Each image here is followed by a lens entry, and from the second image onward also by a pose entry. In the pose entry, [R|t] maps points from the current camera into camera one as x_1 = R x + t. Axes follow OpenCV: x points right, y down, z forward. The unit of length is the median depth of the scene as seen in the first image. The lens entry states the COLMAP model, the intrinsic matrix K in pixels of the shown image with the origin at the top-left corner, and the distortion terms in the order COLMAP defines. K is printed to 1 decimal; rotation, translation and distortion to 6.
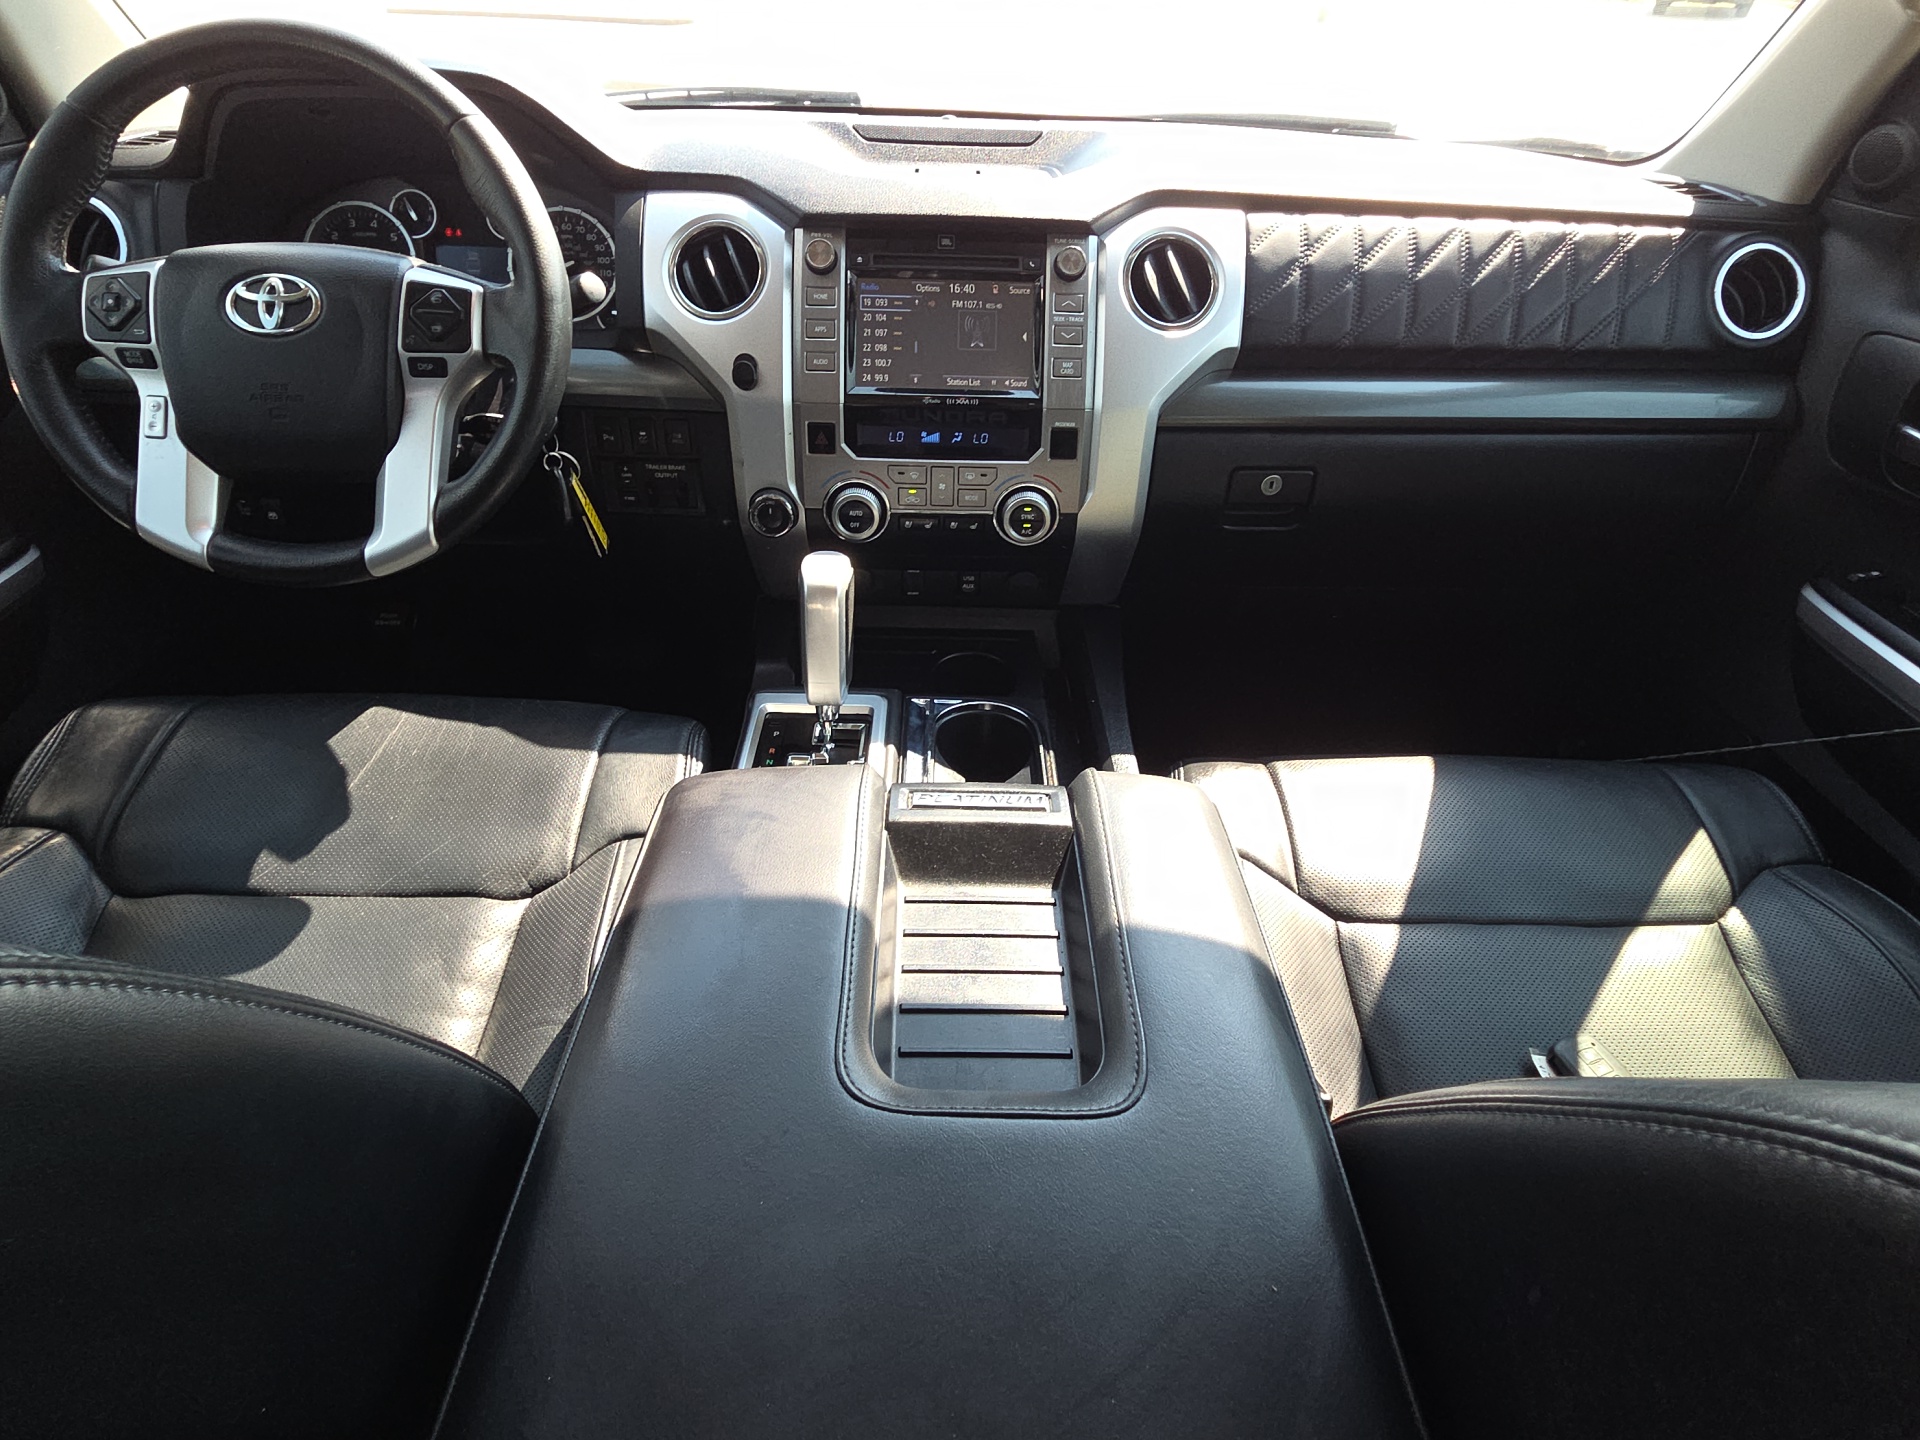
lens RADIAL K [[1065.9, 0, 965.9], [0, 1065.9, 700.7], [0, 0, 1]] dist [0.010039, -0.001357]
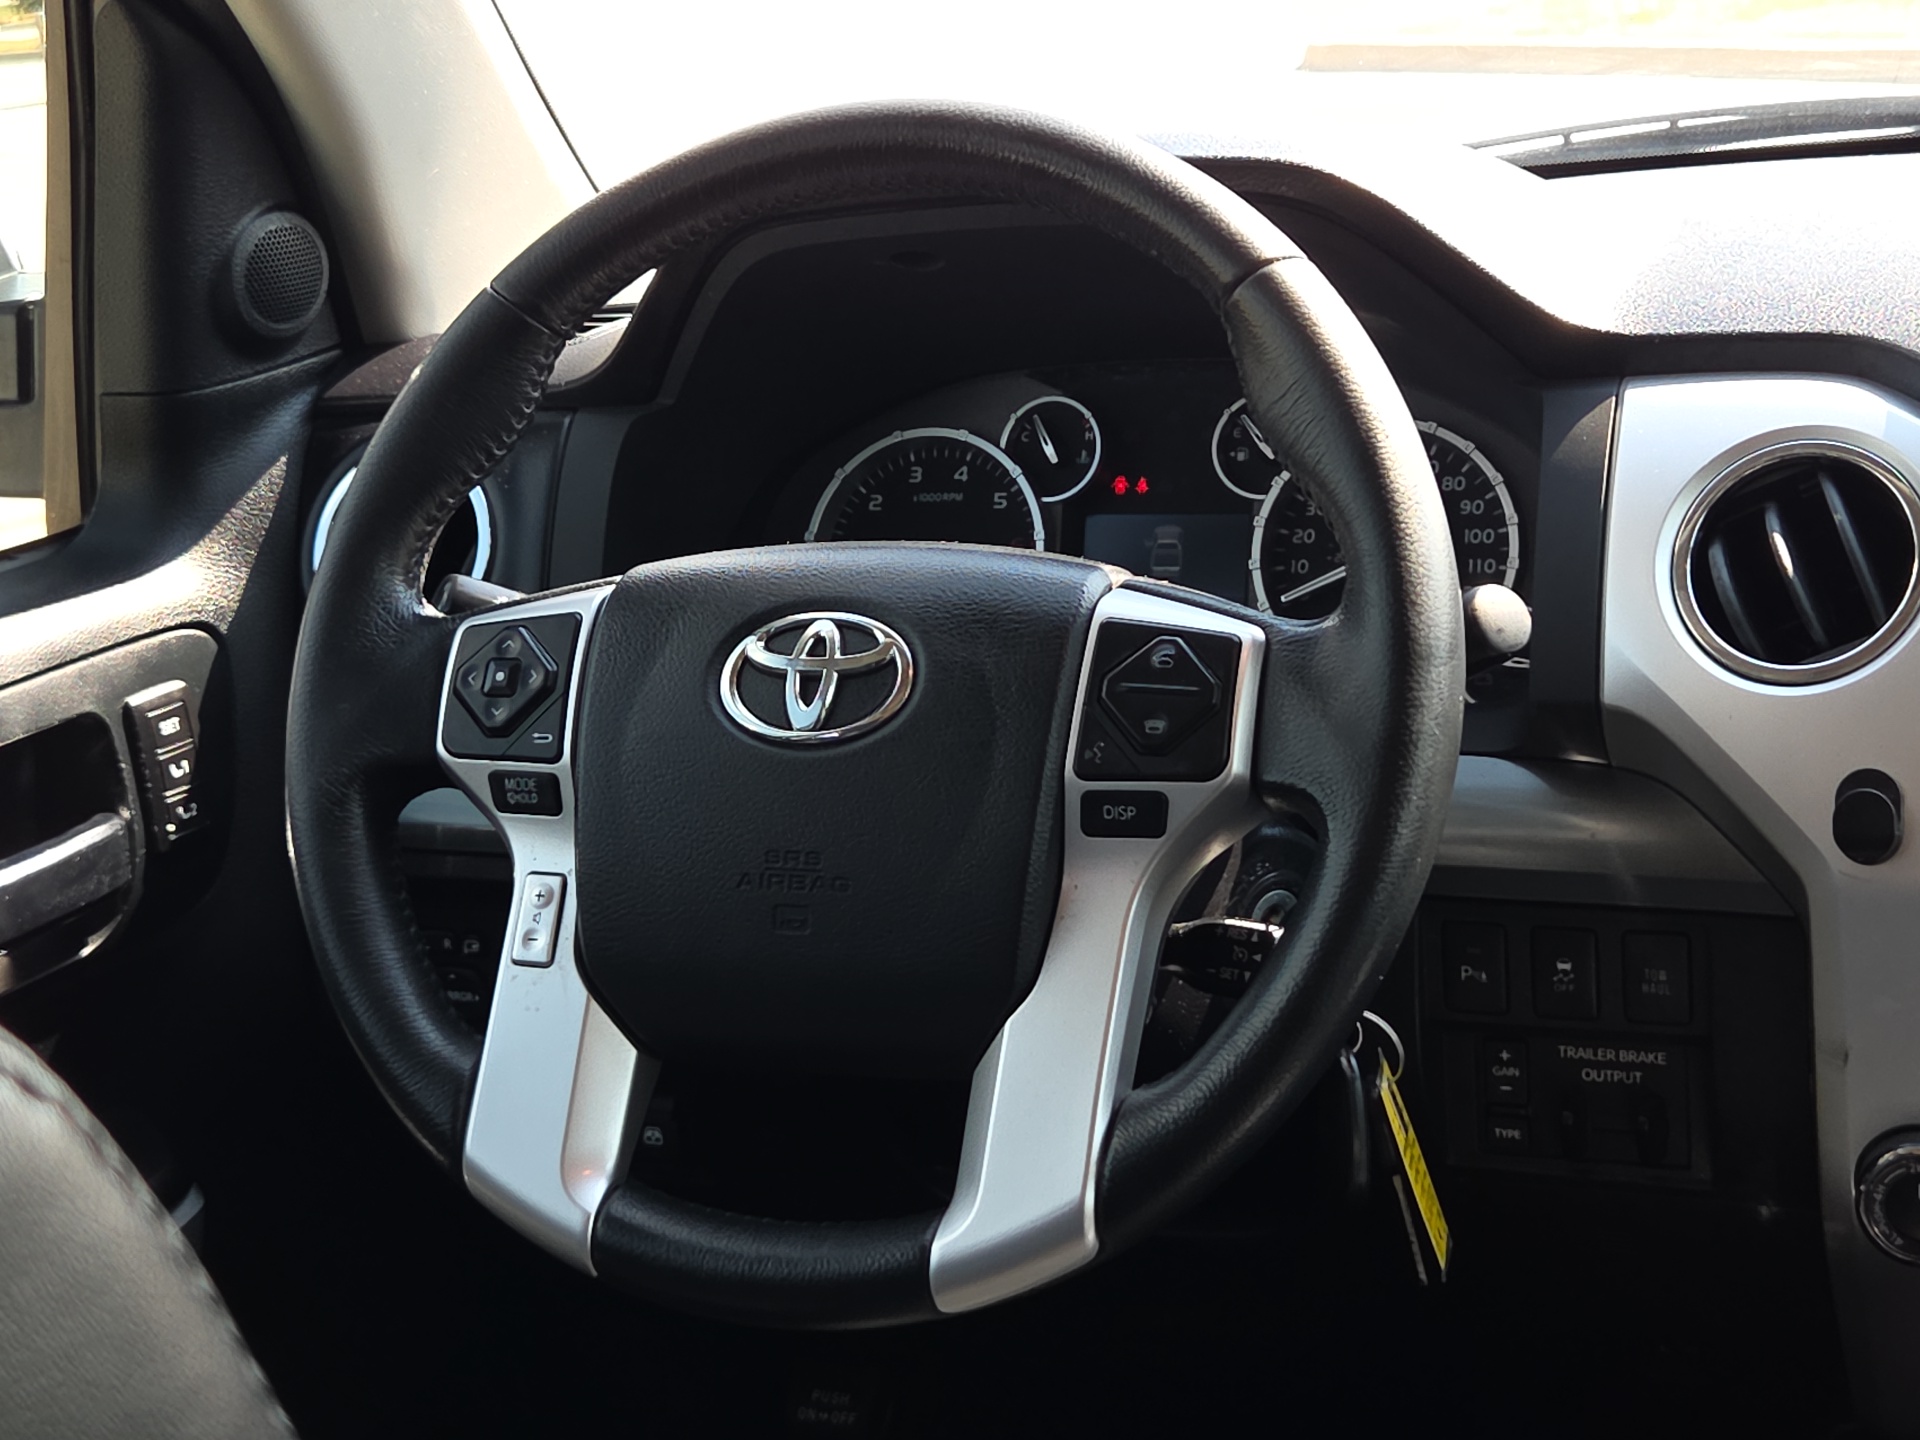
lens RADIAL K [[3162.2, 0, 960.5], [0, 3162.2, 656.3], [0, 0, 1]] dist [0.027584, 0.000000]
pose [[0.921828, -0.012818, -0.387387, -0.071051], [-0.112065, 0.947953, -0.298037, 0.003033], [0.371045, 0.318152, 0.872413, -0.096997]]
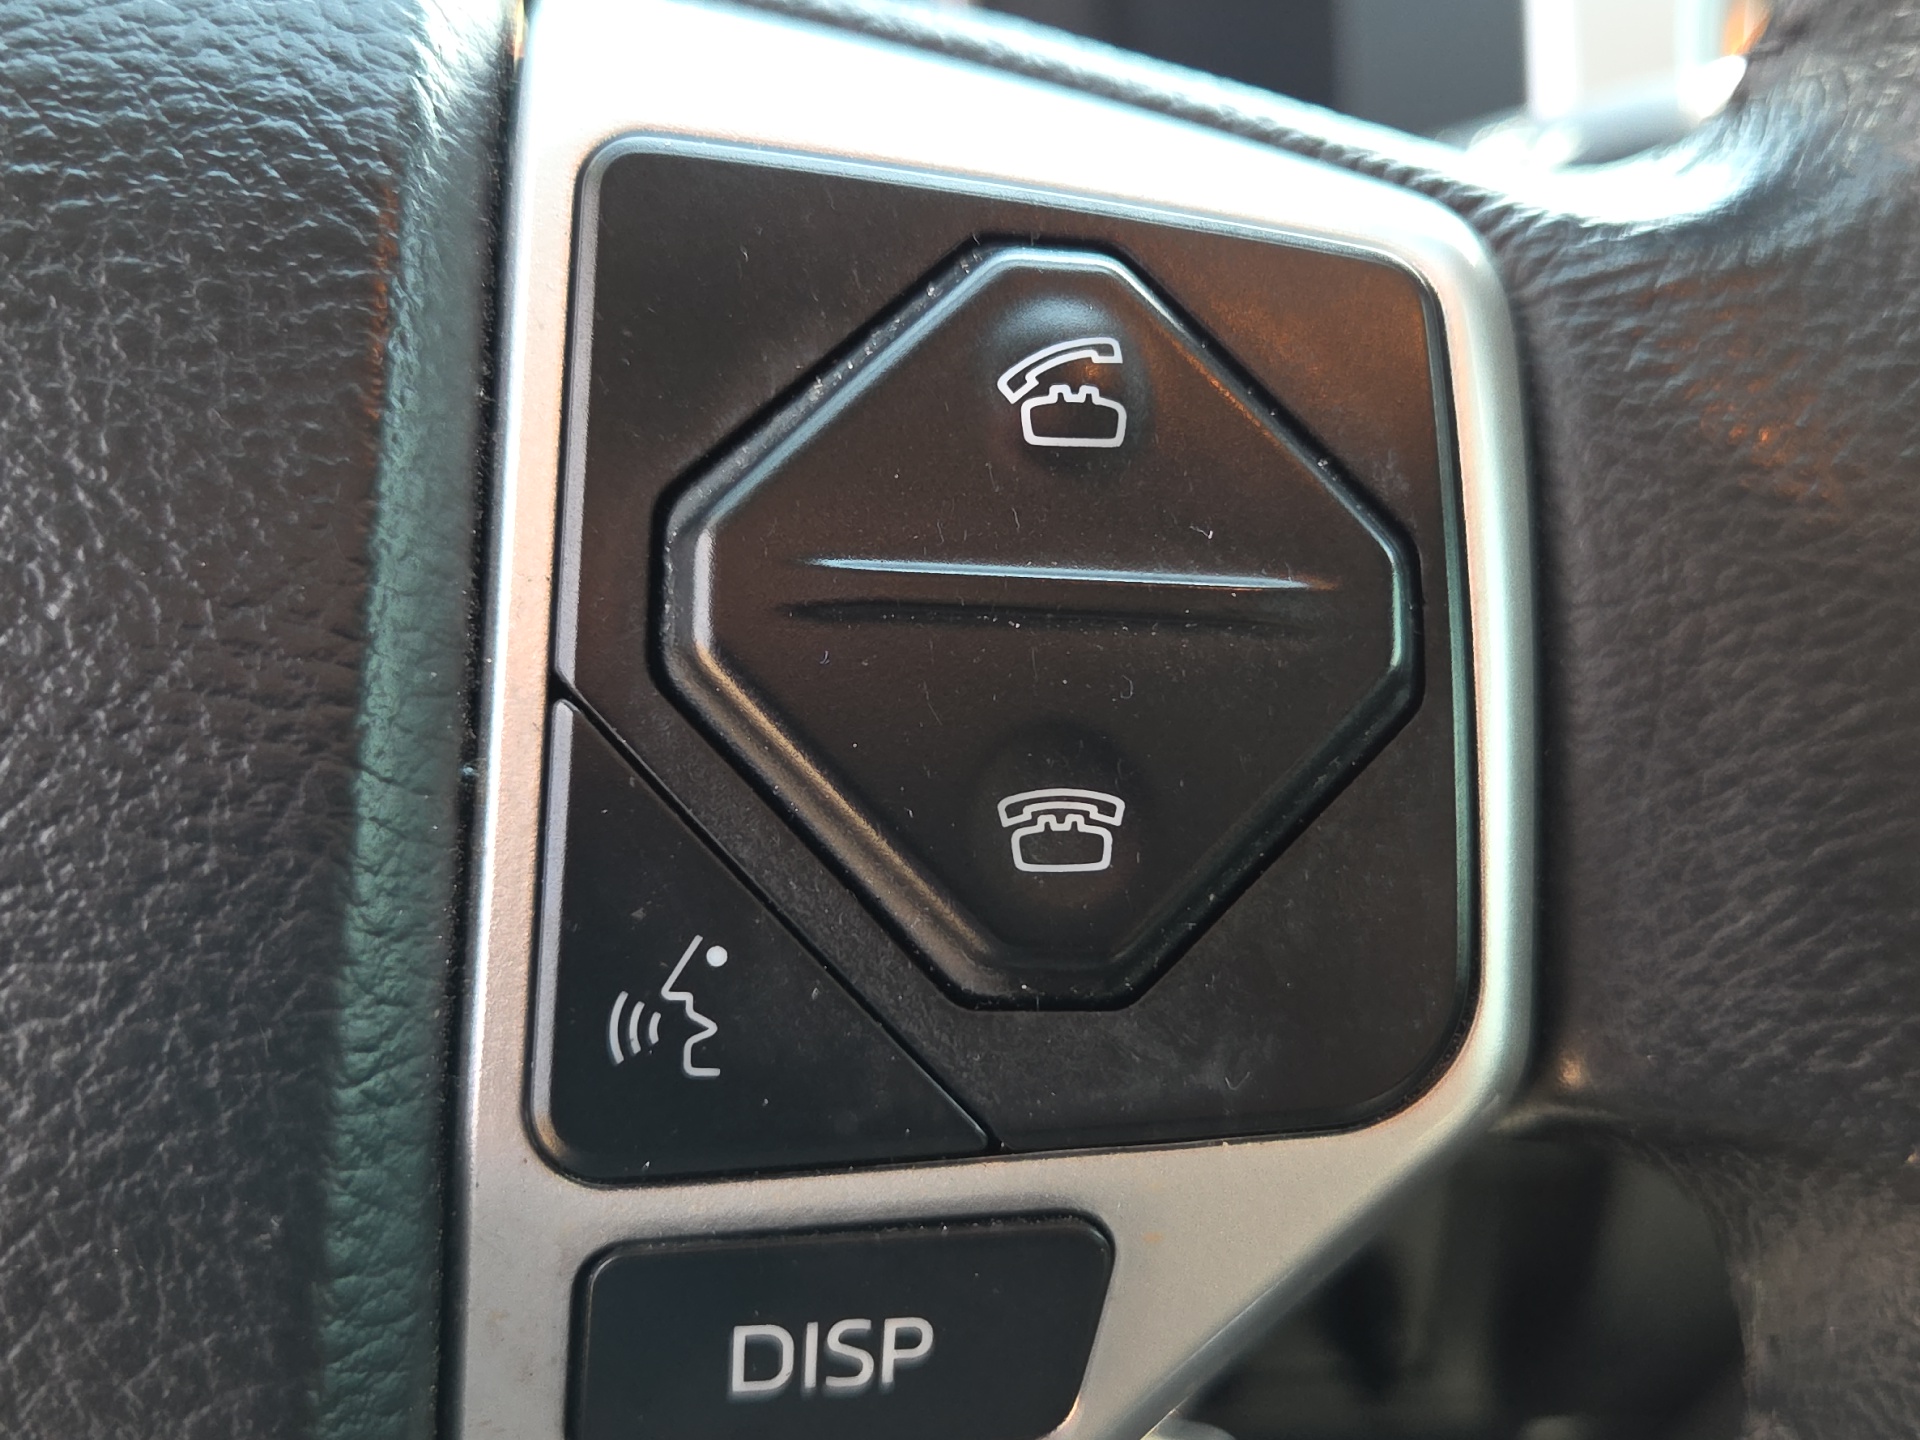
lens RADIAL K [[2409.7, 0, 955.5], [0, 2409.7, 714.0], [0, 0, 1]] dist [-0.073760, 0.000000]
pose [[0.991747, -0.023198, 0.126098, -0.431990], [0.040231, 0.990129, -0.134264, -0.278044], [-0.121738, 0.138229, 0.982890, 0.708014]]
